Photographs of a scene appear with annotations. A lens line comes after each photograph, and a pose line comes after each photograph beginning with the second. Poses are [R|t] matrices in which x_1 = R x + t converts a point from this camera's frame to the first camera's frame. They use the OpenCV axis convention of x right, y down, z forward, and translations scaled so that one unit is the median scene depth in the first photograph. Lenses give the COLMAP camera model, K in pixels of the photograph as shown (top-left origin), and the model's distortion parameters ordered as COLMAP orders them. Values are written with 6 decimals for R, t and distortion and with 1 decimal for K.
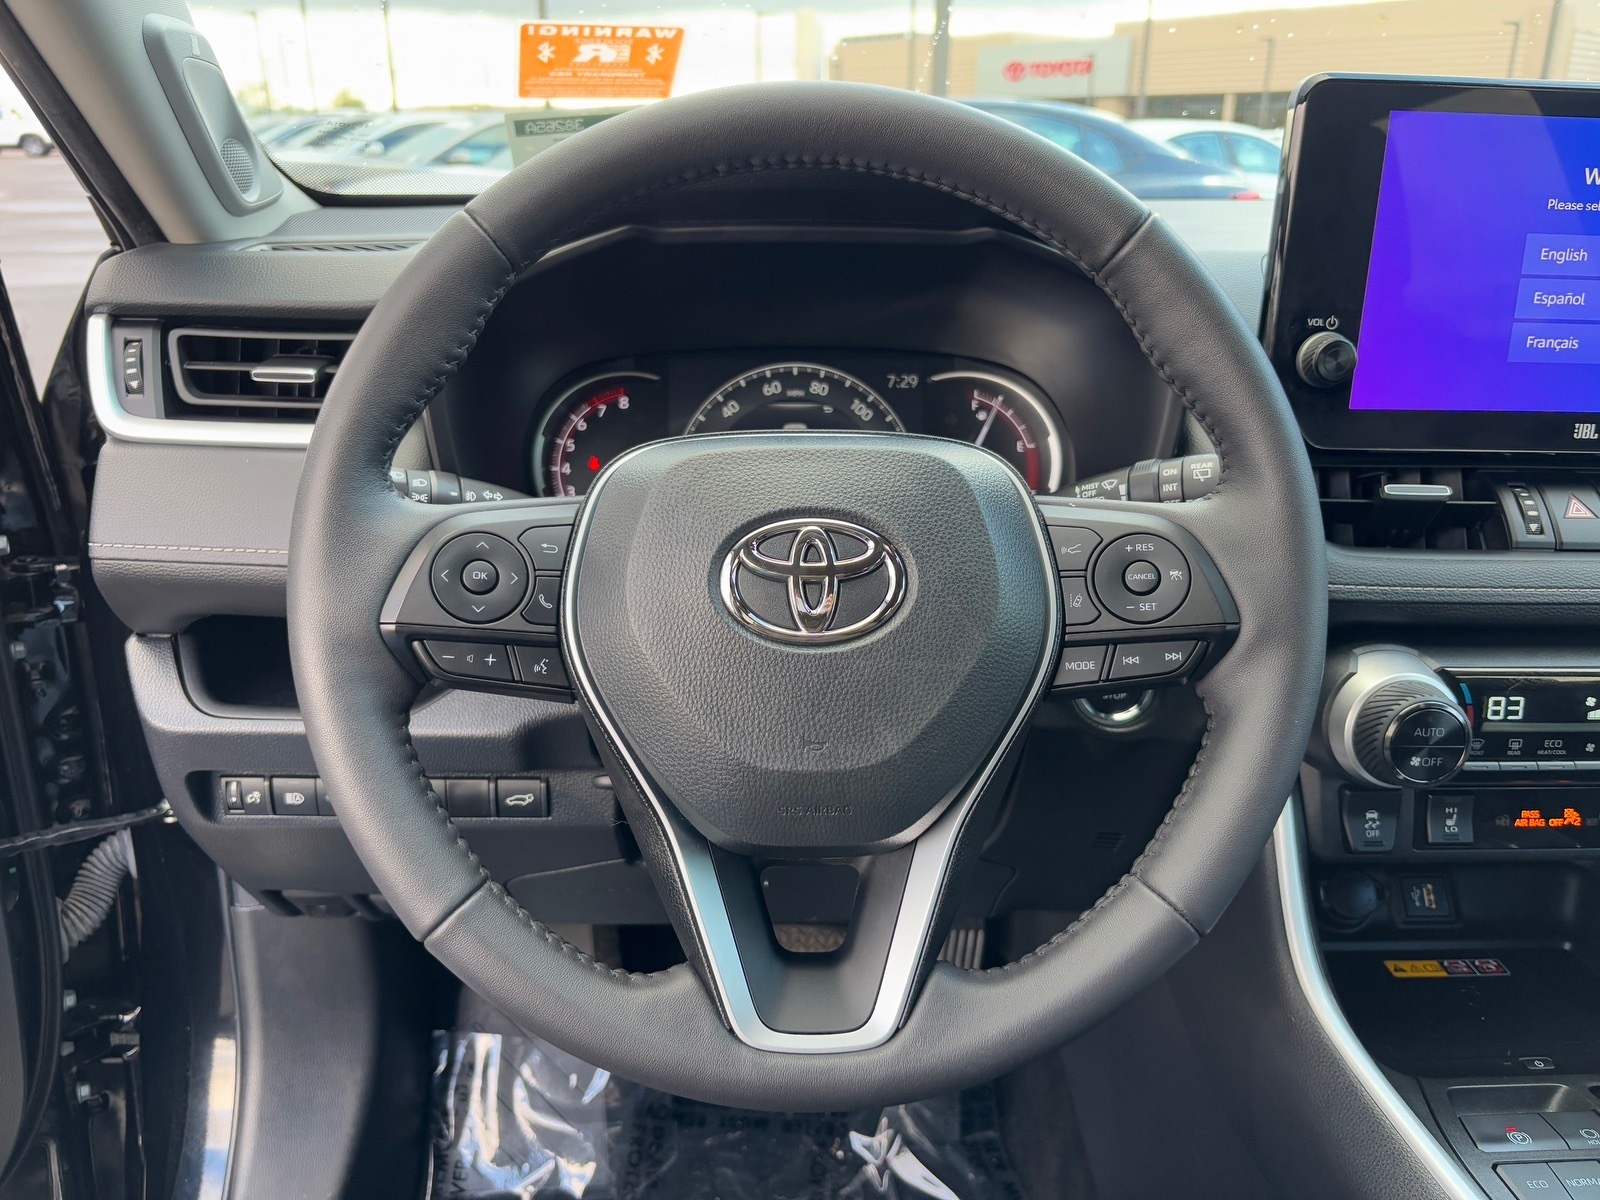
lens RADIAL K [[1224.1, 0, 795.2], [0, 1224.1, 605.9], [0, 0, 1]] dist [0.067856, -0.103242]
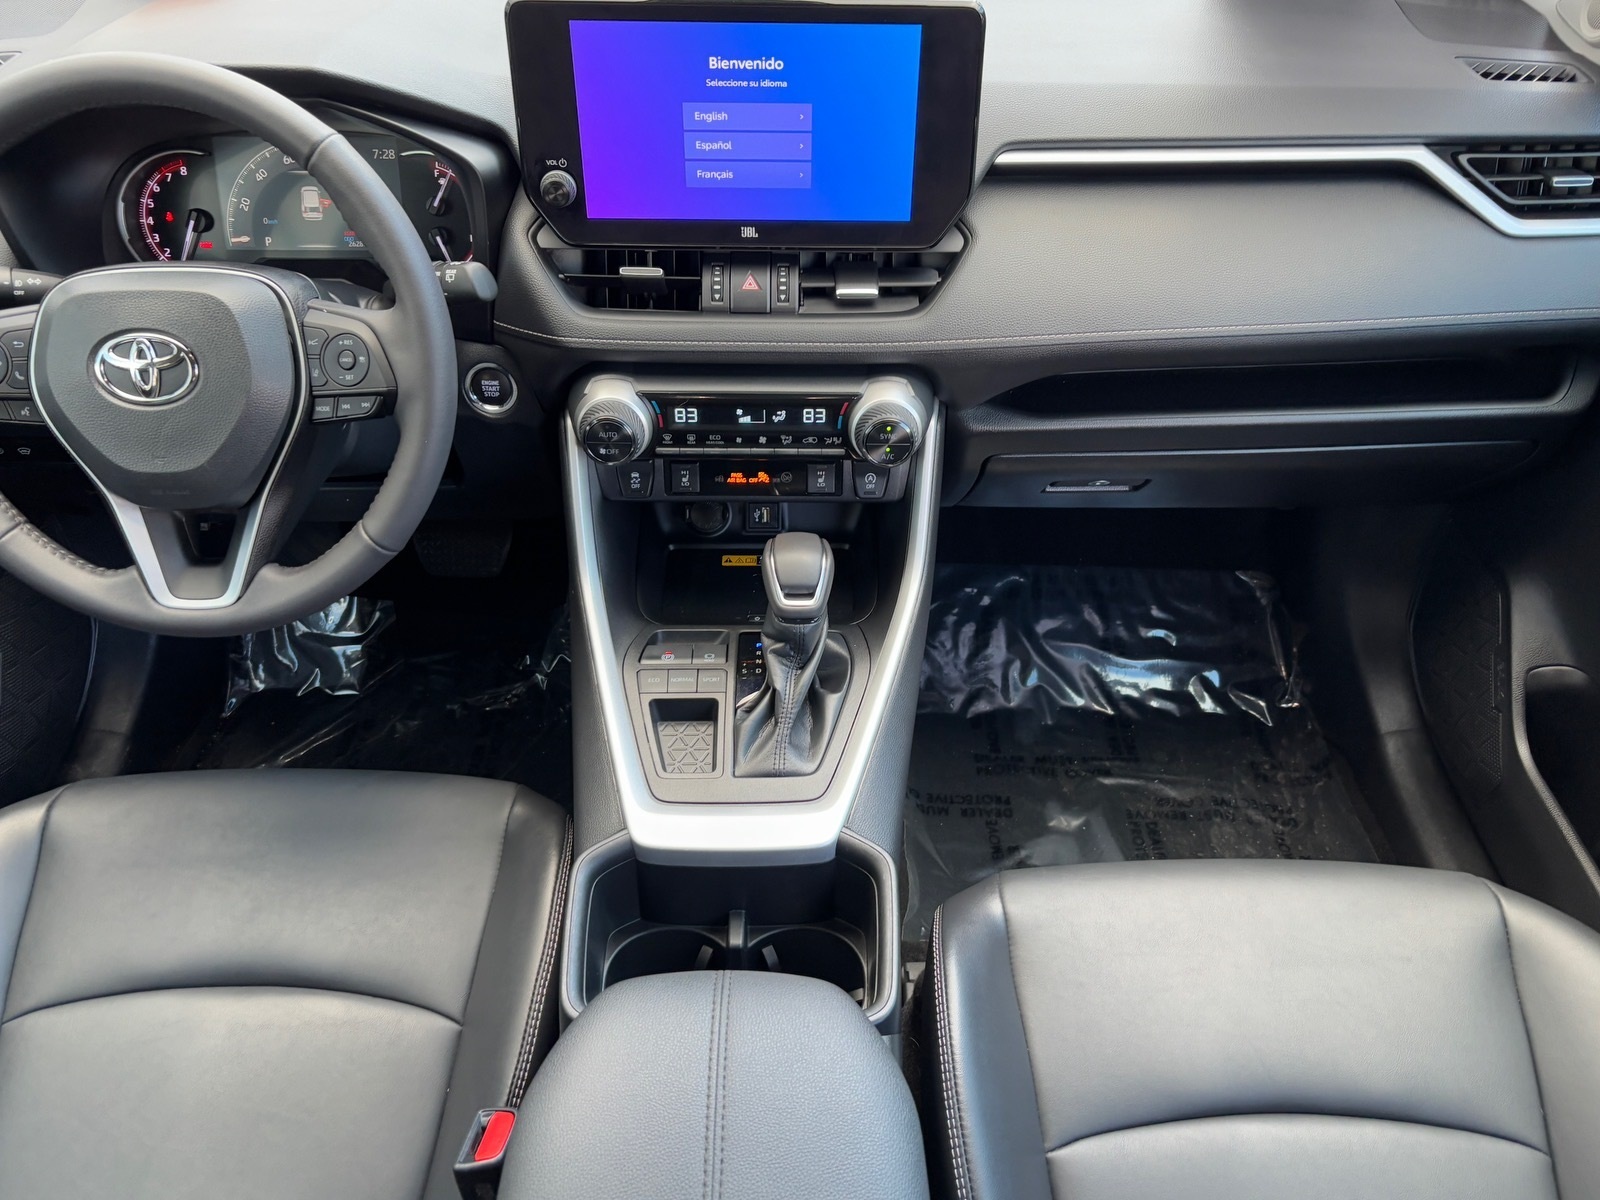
lens RADIAL K [[1254.9, 0, 818.6], [0, 1254.9, 614.4], [0, 0, 1]] dist [0.068243, -0.082962]
pose [[0.999323, 0.014439, -0.033852, 0.784885], [-0.001456, 0.934619, 0.355647, -0.256382], [0.036774, -0.355357, 0.934007, -0.625568]]
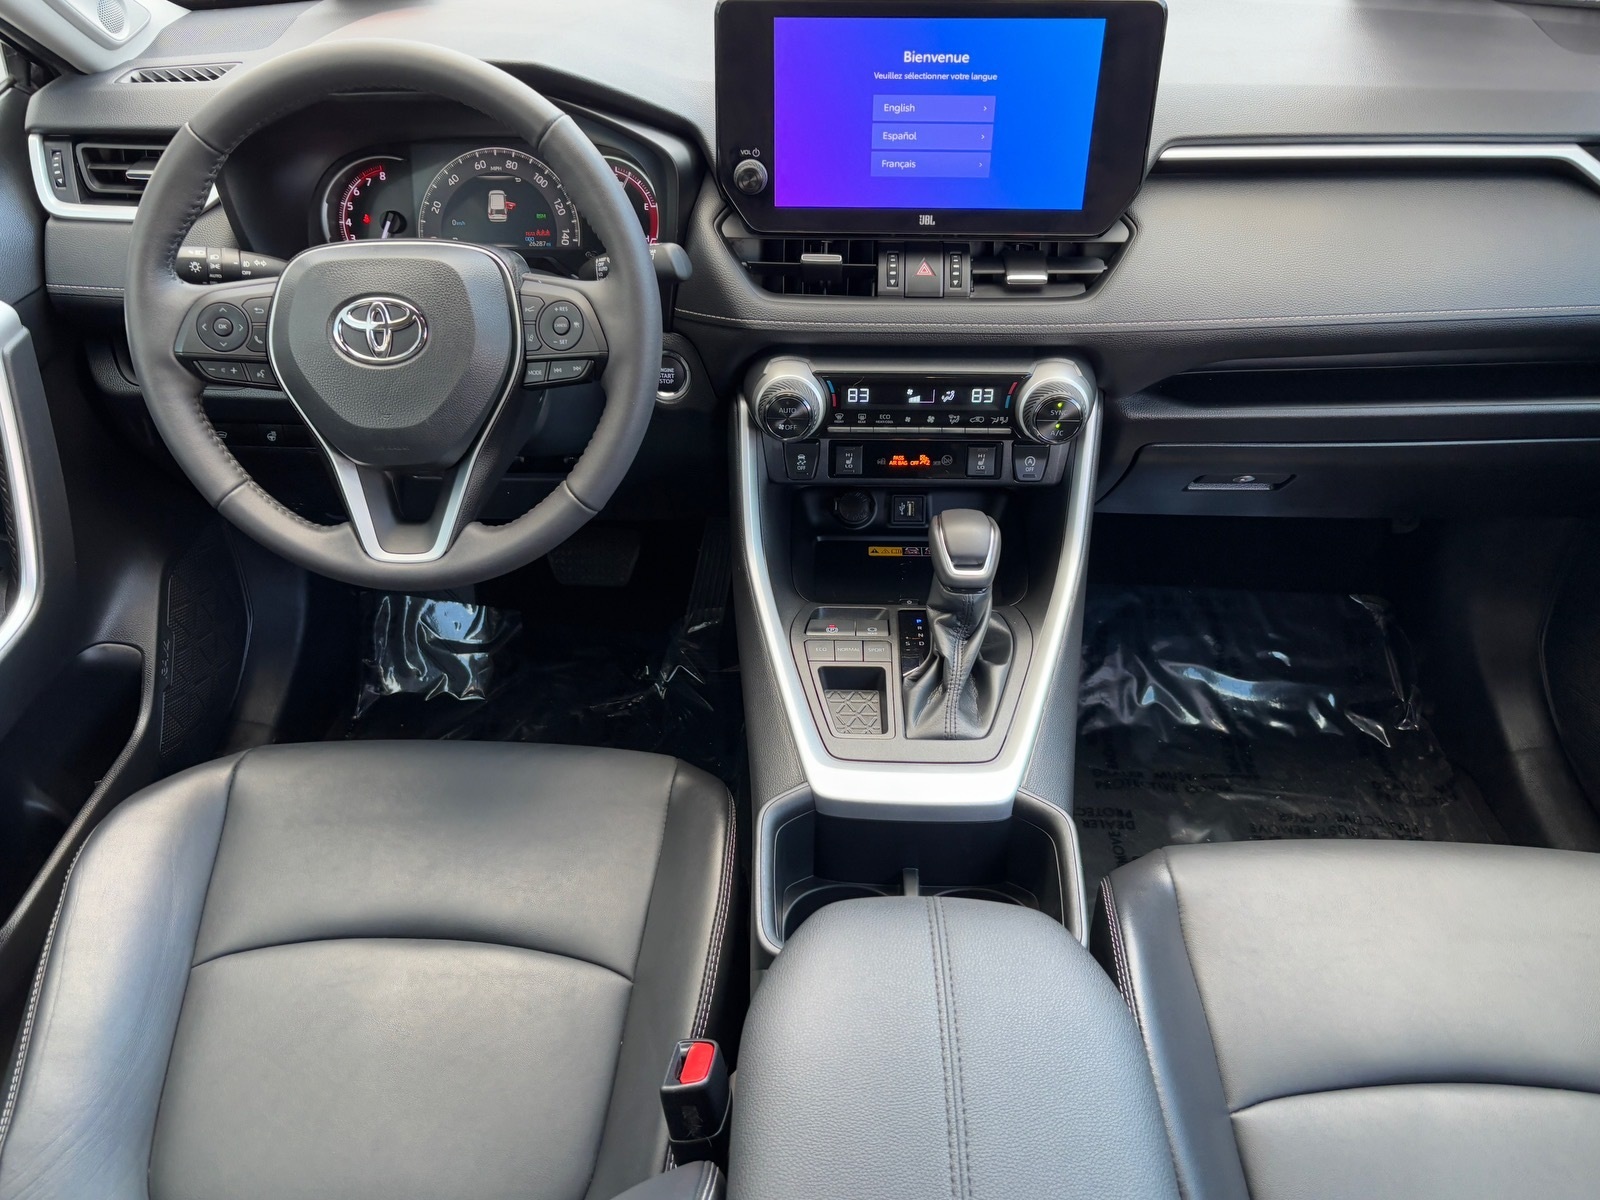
lens RADIAL K [[1262.8, 0, 799.1], [0, 1262.8, 616.0], [0, 0, 1]] dist [0.010114, 0.000770]
pose [[0.996853, 0.027629, -0.074305, 0.610414], [-0.004682, 0.956183, 0.292731, -0.129913], [0.079137, -0.291462, 0.953303, -0.727937]]
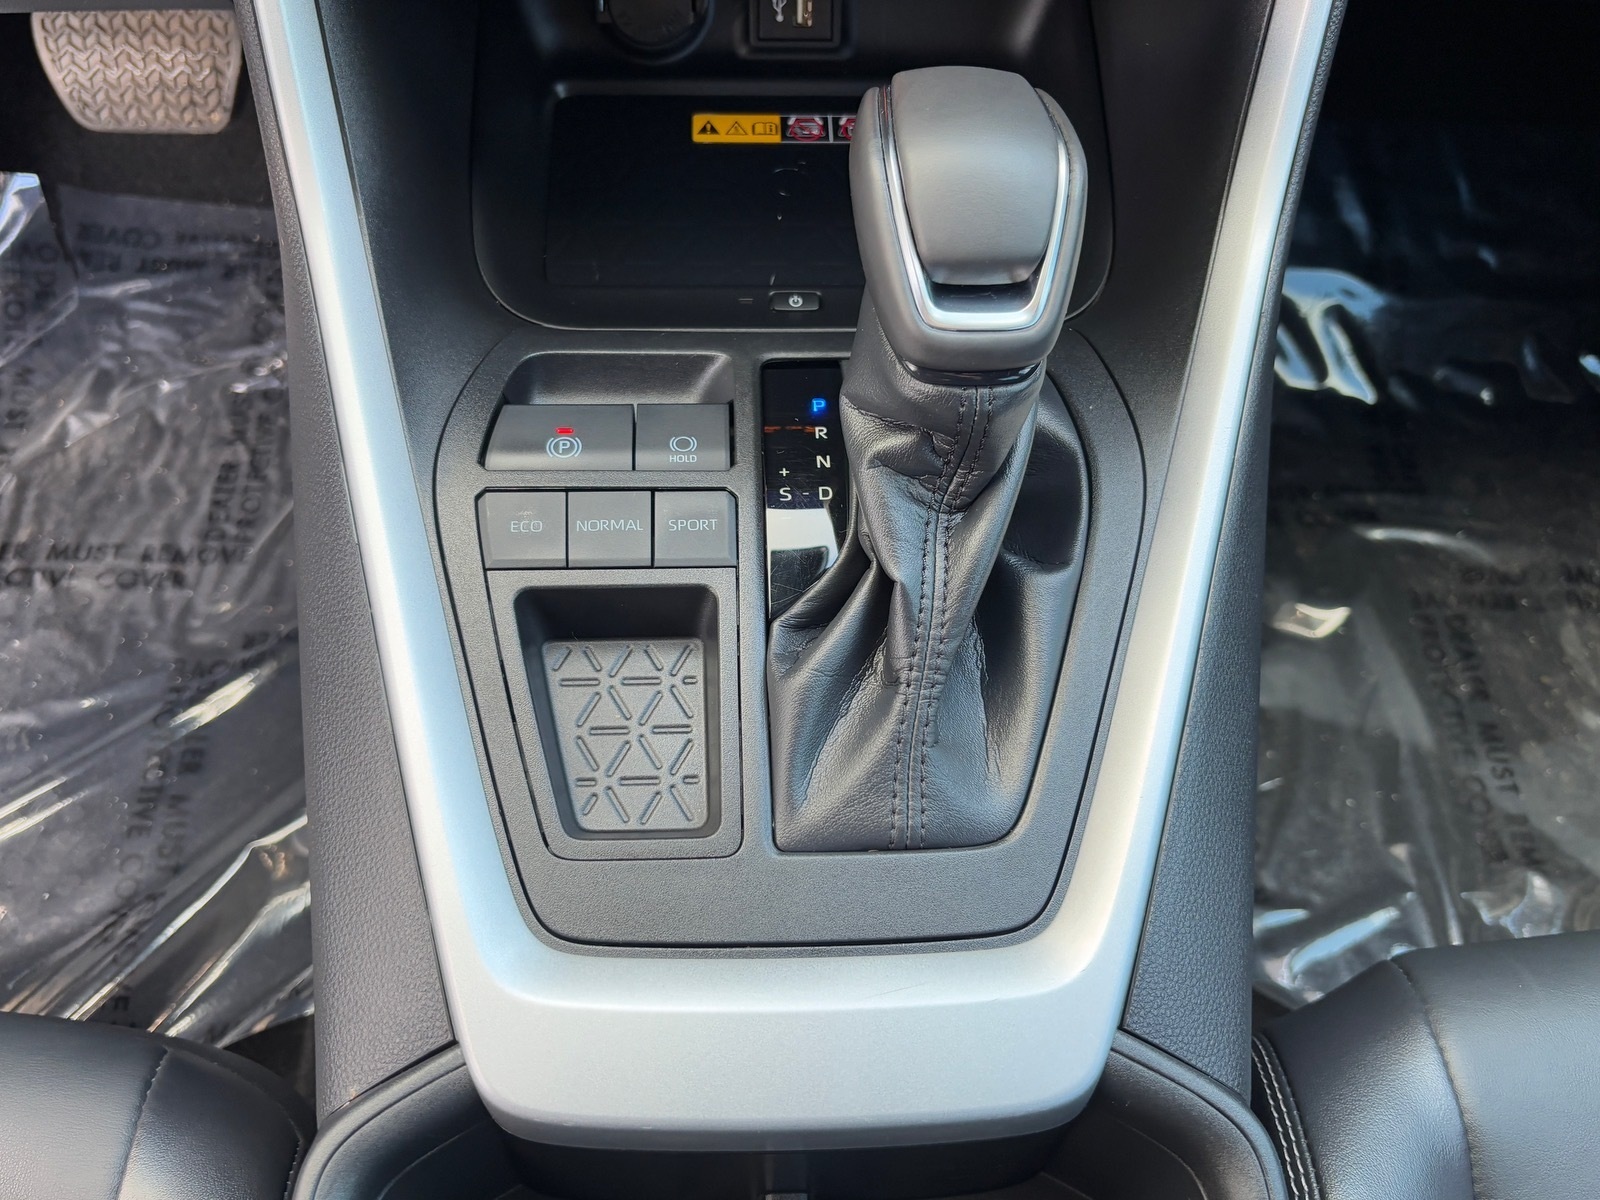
lens RADIAL K [[1384.2, 0, 798.1], [0, 1384.2, 631.5], [0, 0, 1]] dist [0.005906, 0.003595]
pose [[0.999752, 0.020866, 0.007833, 0.634881], [-0.020937, 0.758736, 0.651062, 0.034666], [0.007642, -0.651064, 0.758984, 0.360464]]
